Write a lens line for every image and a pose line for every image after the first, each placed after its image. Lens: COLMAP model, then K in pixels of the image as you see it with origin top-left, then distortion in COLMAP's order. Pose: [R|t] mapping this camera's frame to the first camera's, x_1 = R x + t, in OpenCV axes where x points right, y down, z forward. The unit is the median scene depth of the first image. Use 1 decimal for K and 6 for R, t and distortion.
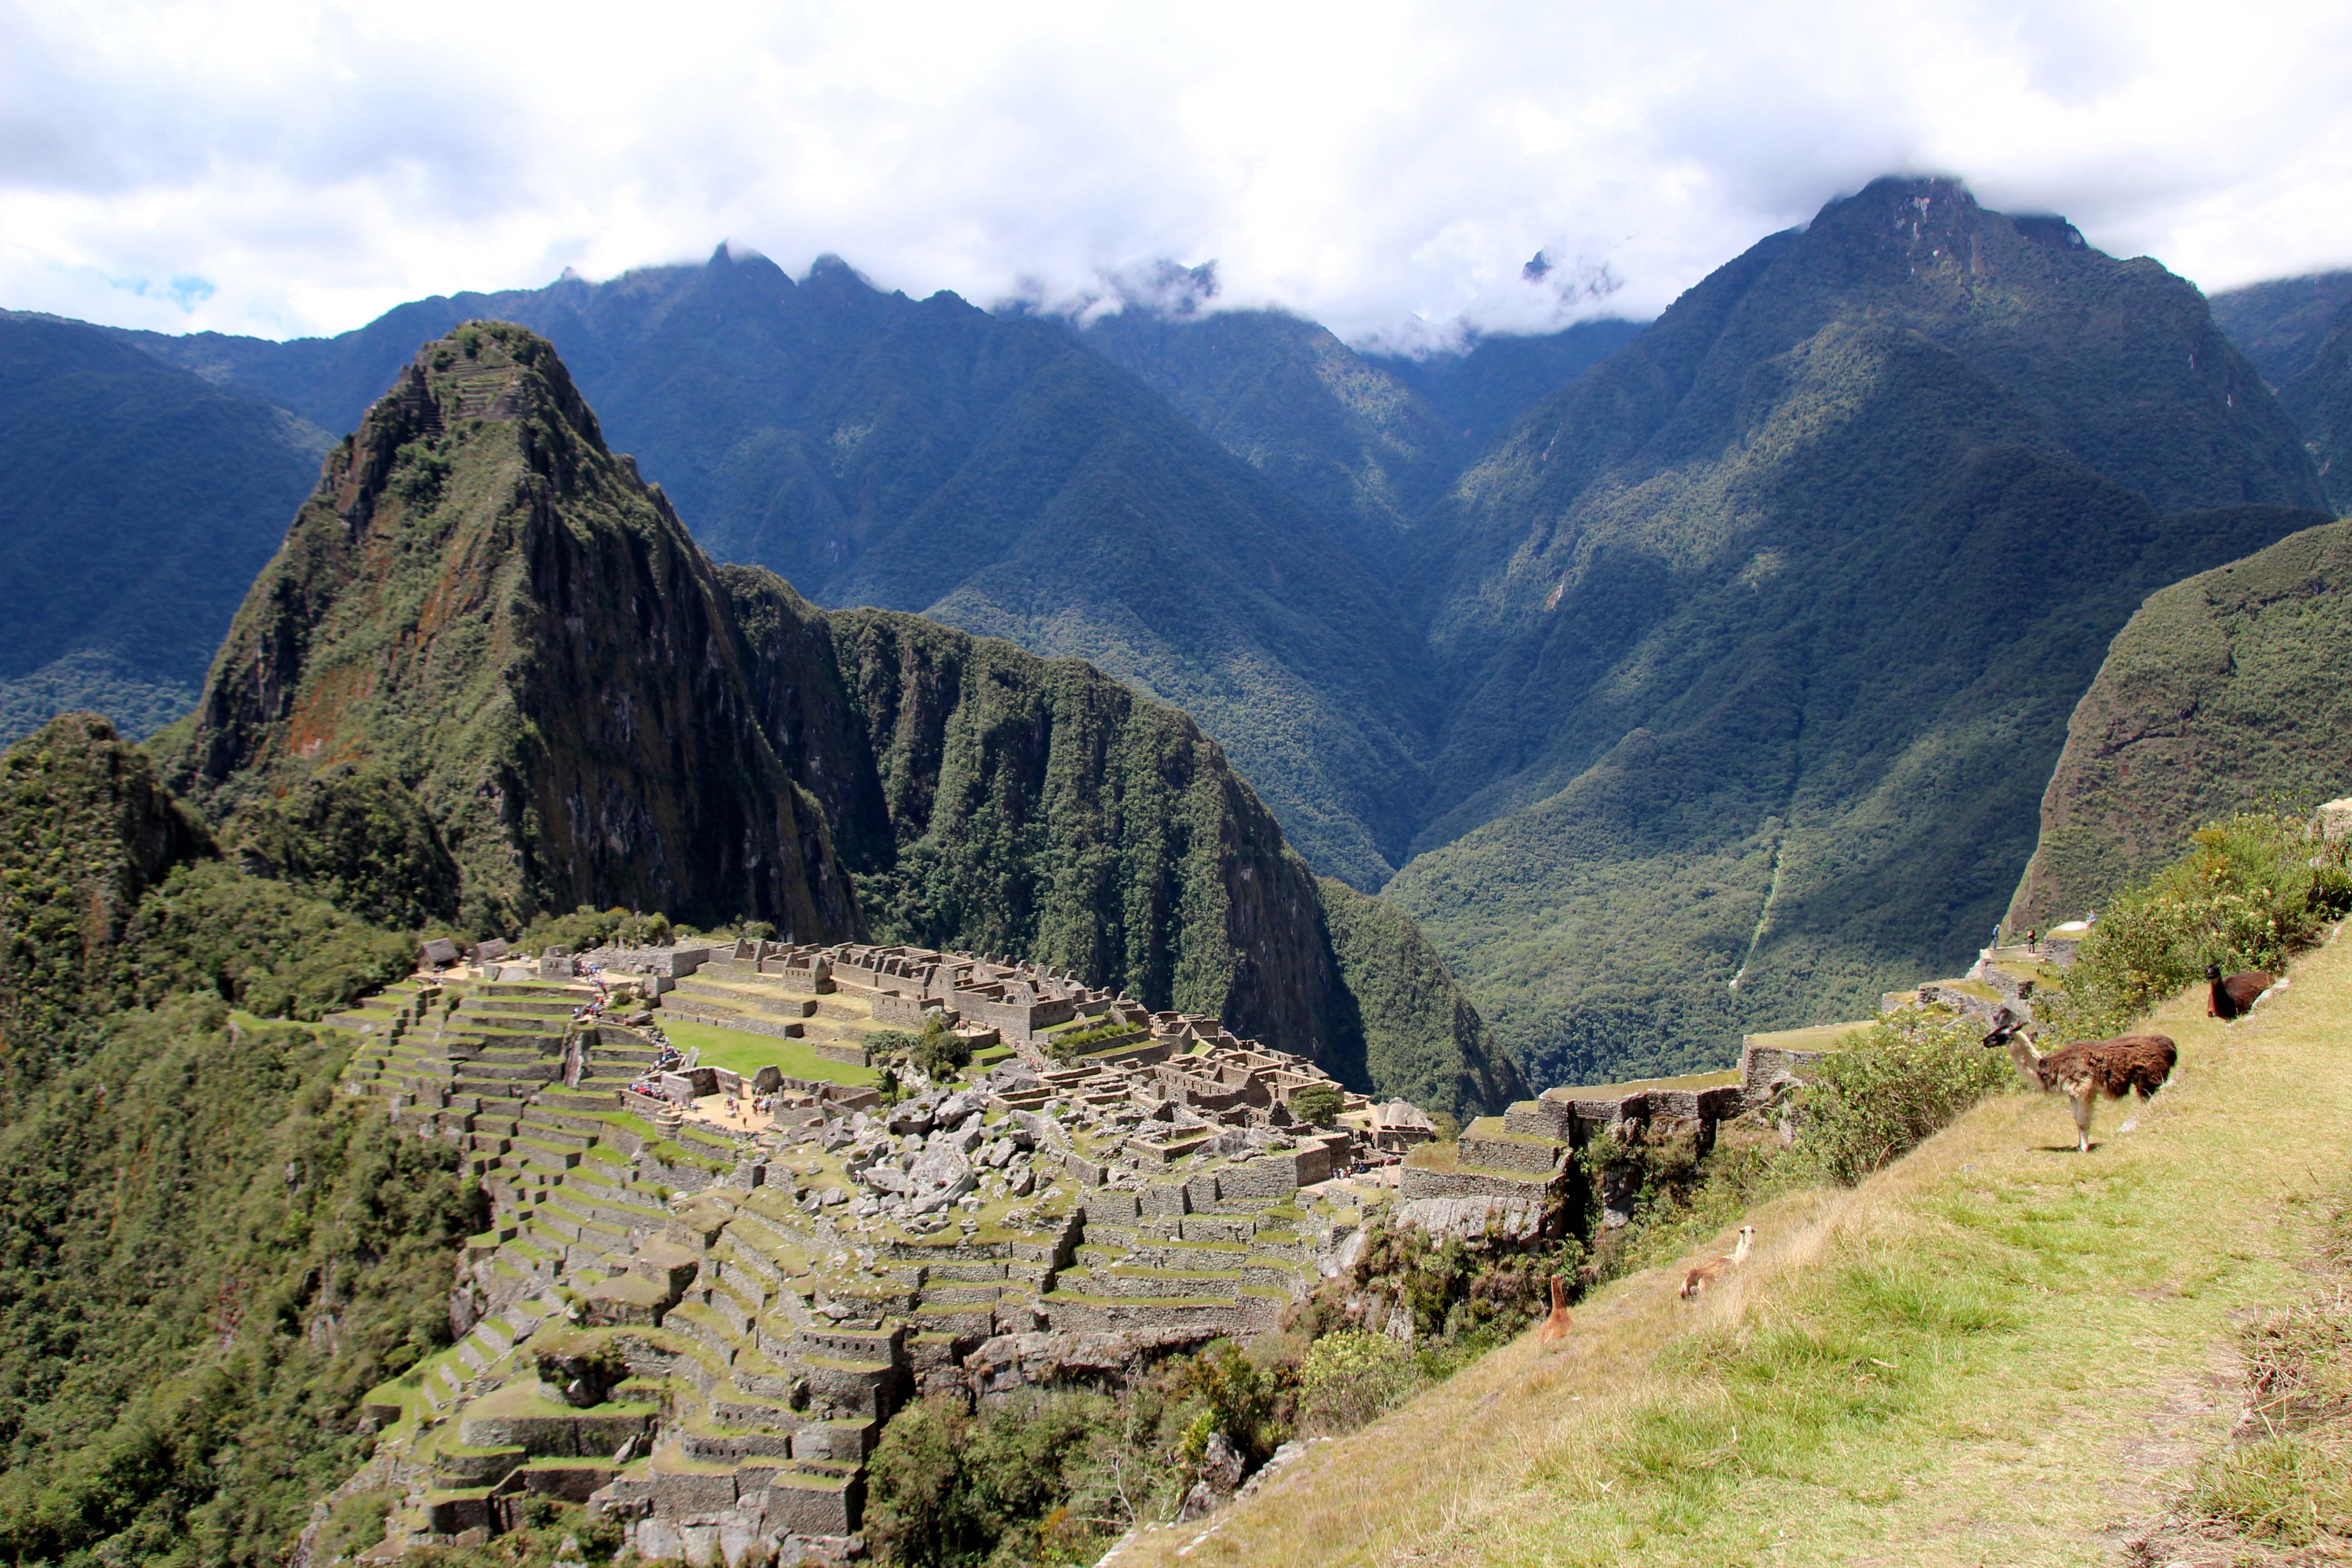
lens RADIAL K [[2029.2, 0, 1174.3], [0, 2029.2, 788.4], [0, 0, 1]] dist [-0.073304, -0.007493]
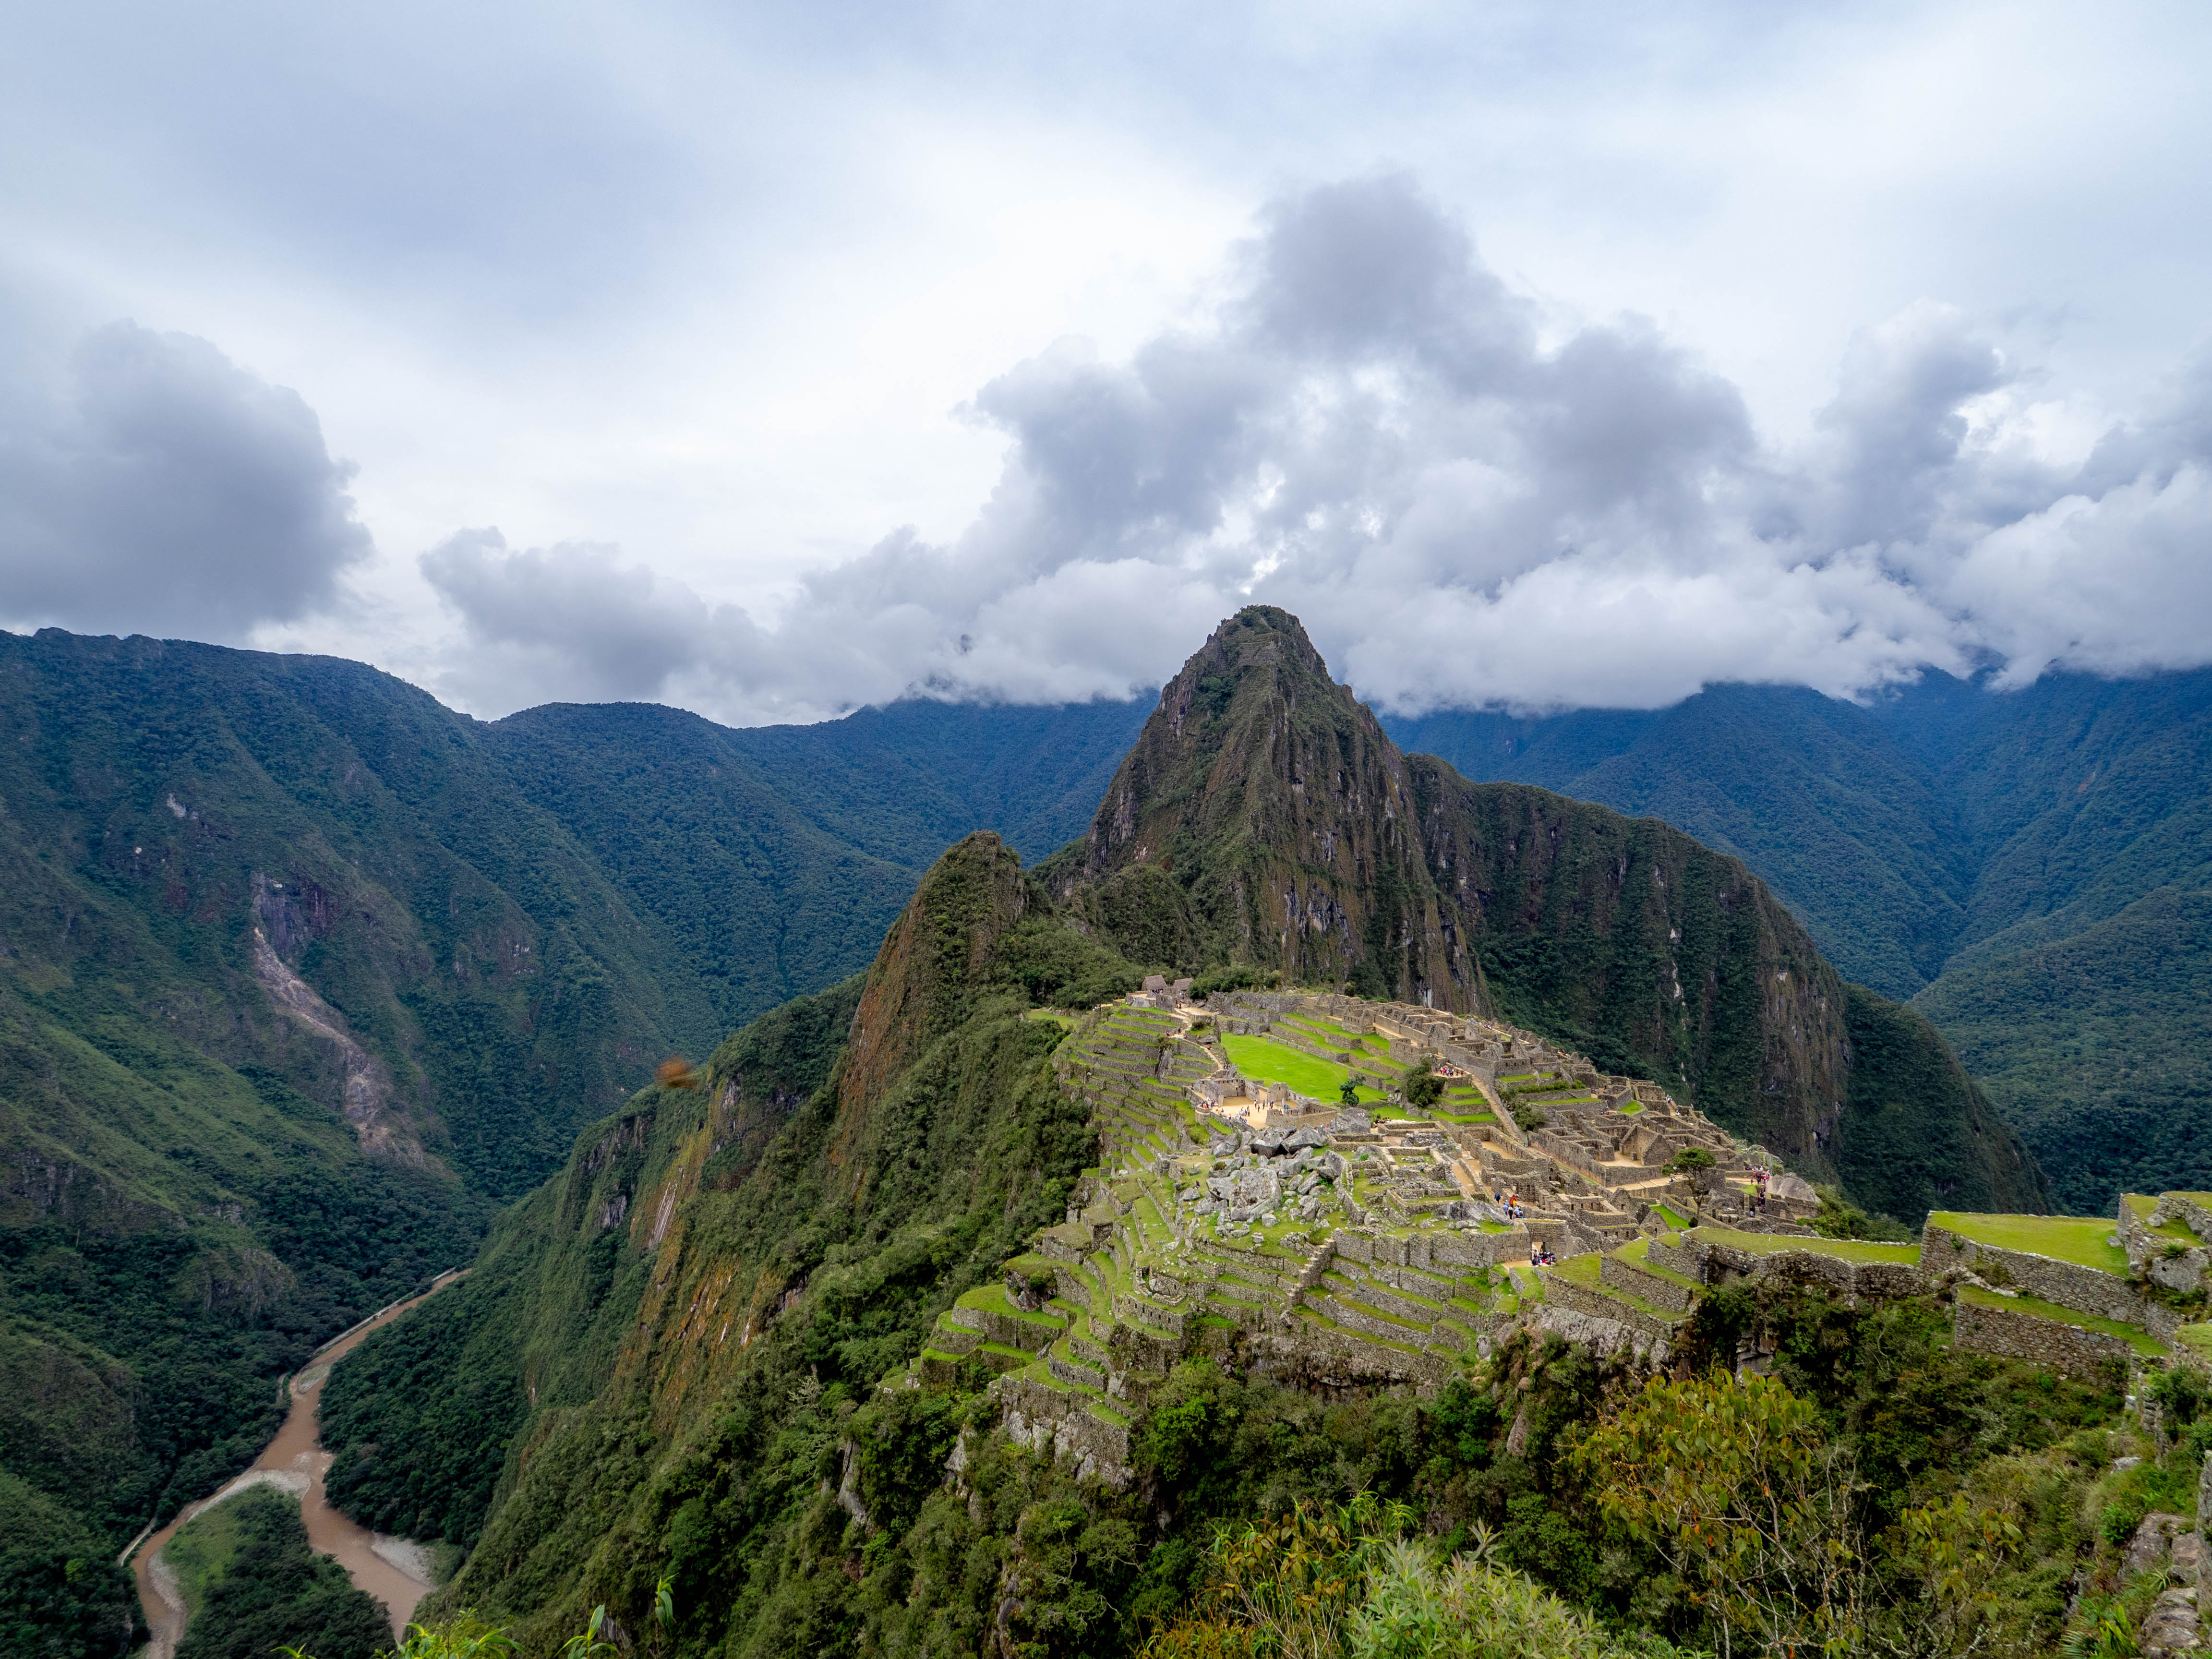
lens RADIAL K [[1229.4, 0, 1073.6], [0, 1229.4, 851.0], [0, 0, 1]] dist [-0.004668, 0.000381]
pose [[0.871756, 0.037715, -0.488487, 0.036149], [-0.053877, 0.998365, -0.019068, -0.002094], [0.486970, 0.042941, 0.872363, 0.052626]]
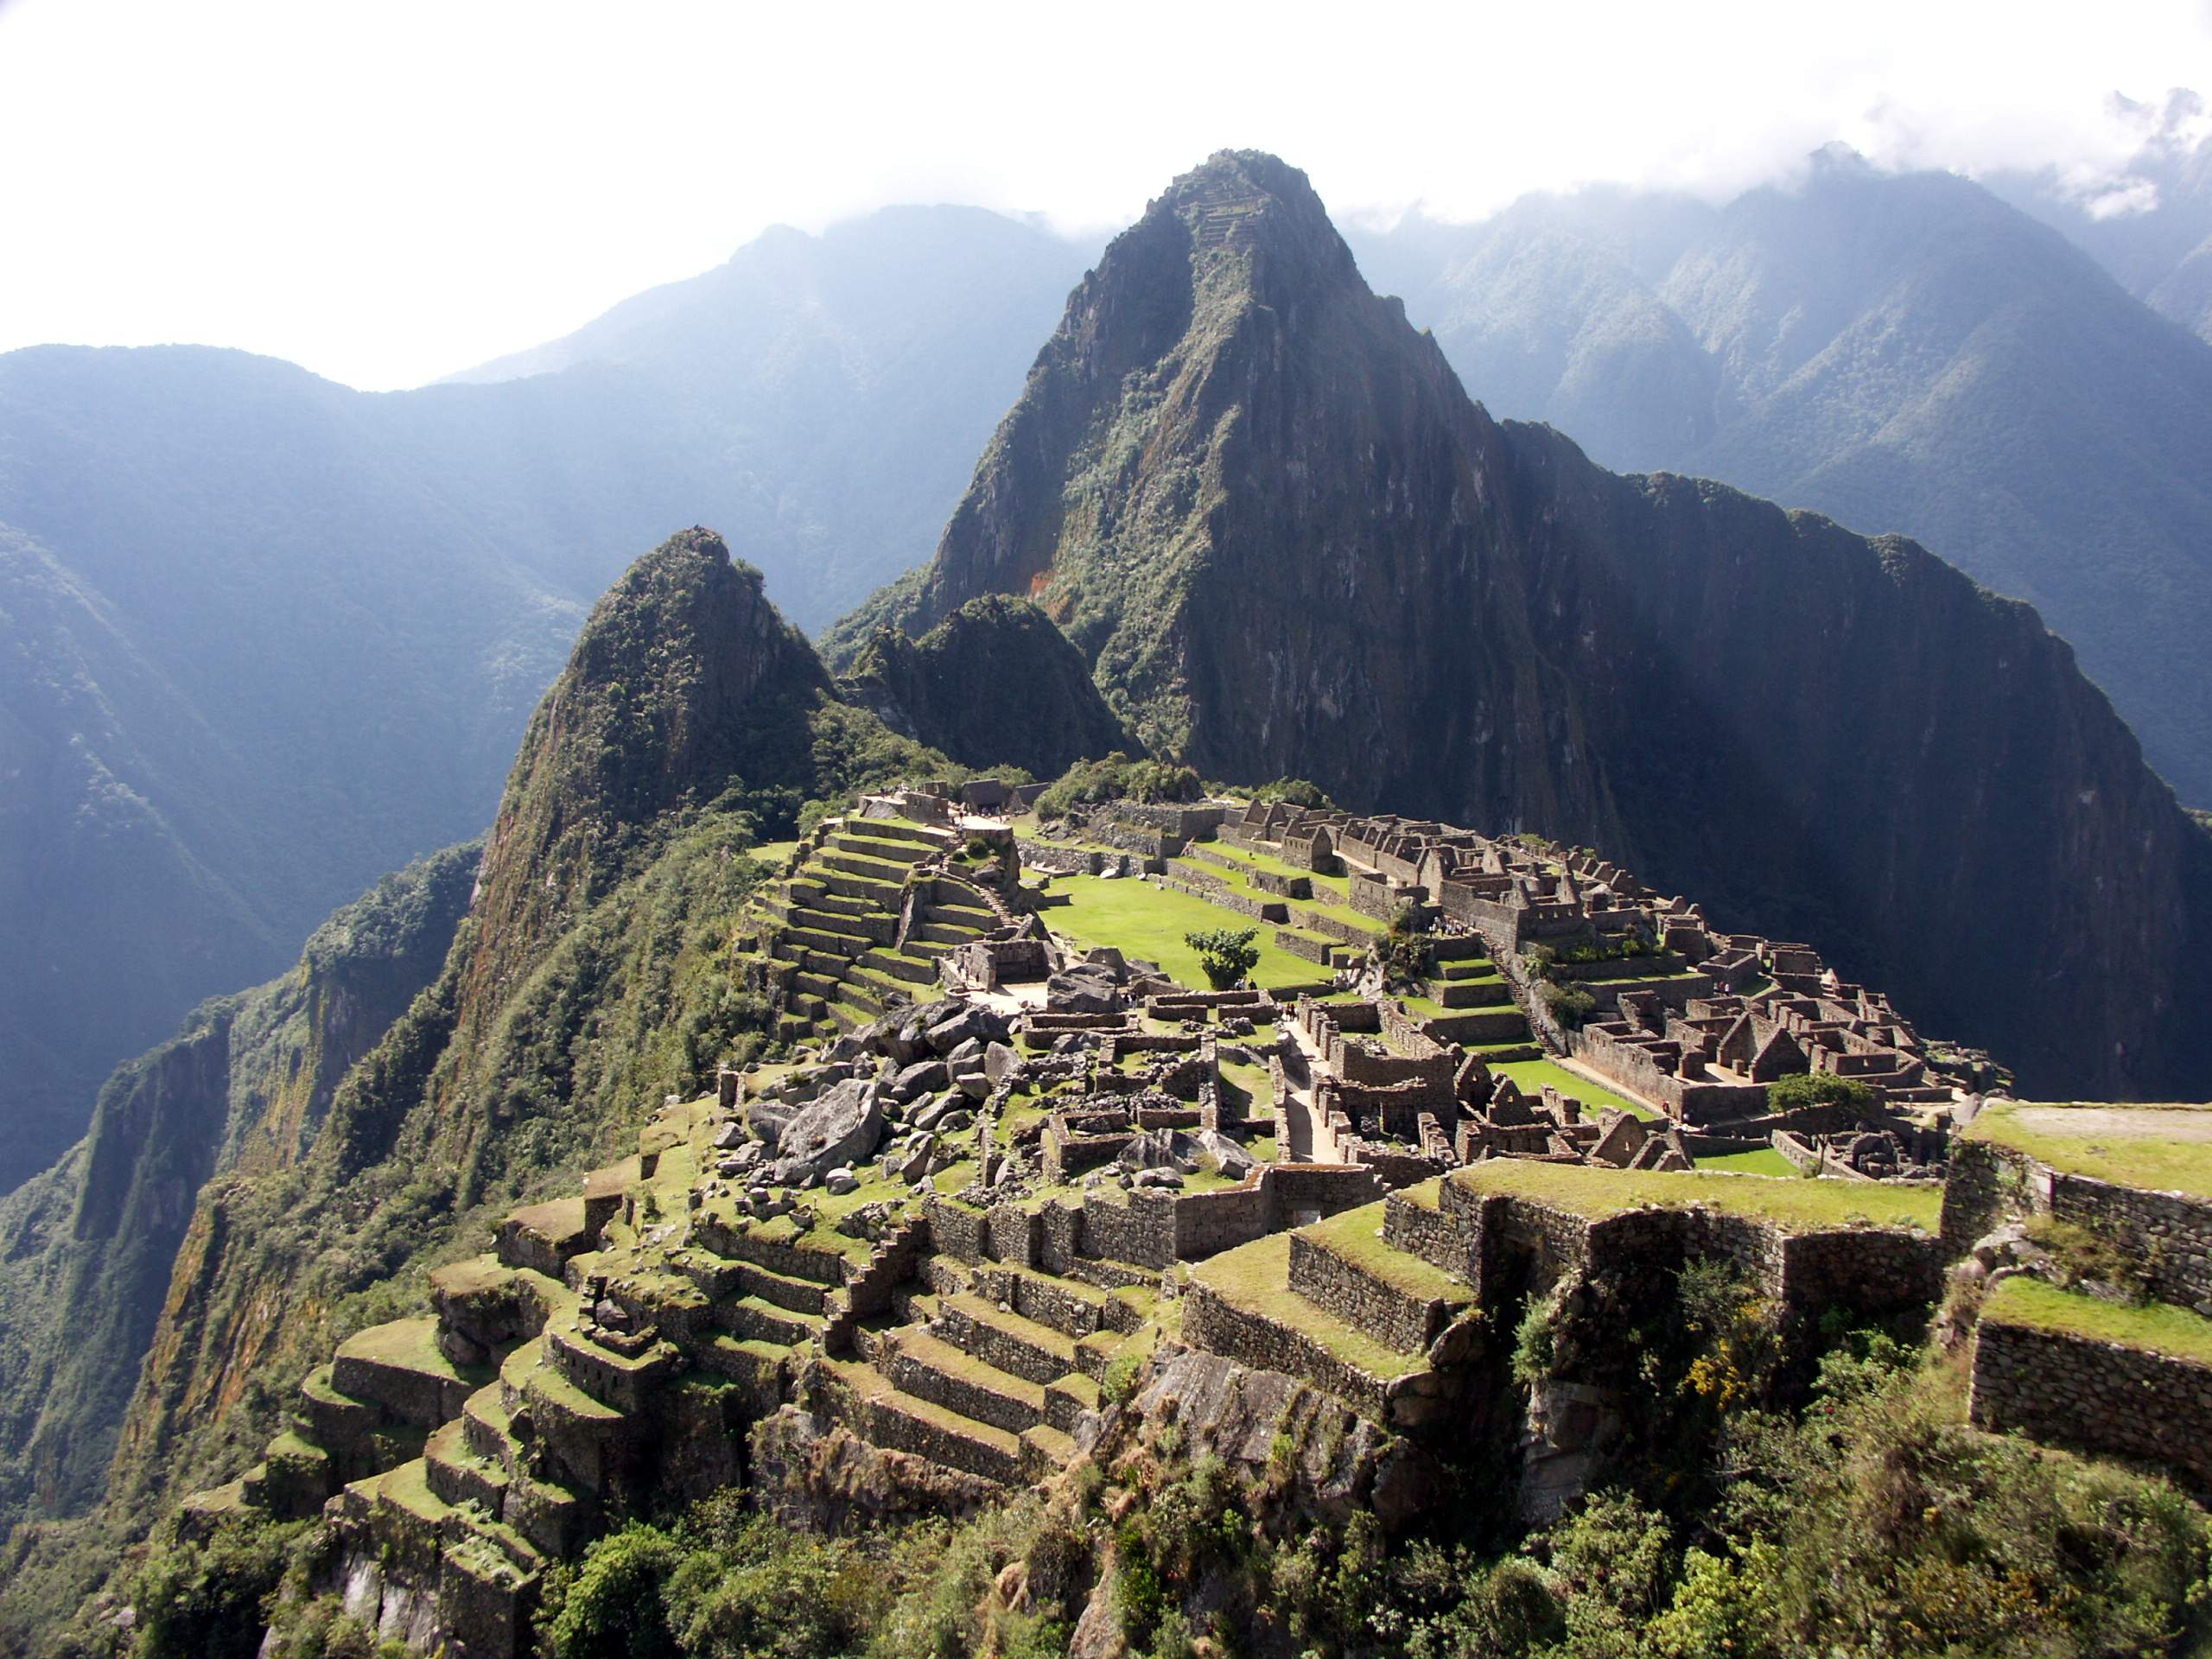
lens RADIAL K [[2082.8, 0, 1102.4], [0, 2082.8, 828.6], [0, 0, 1]] dist [-0.131344, 0.000000]
pose [[0.900186, 0.081968, -0.427723, 0.051372], [-0.050151, 0.995105, 0.085153, 0.008311], [0.432609, -0.055203, 0.899890, 0.101932]]
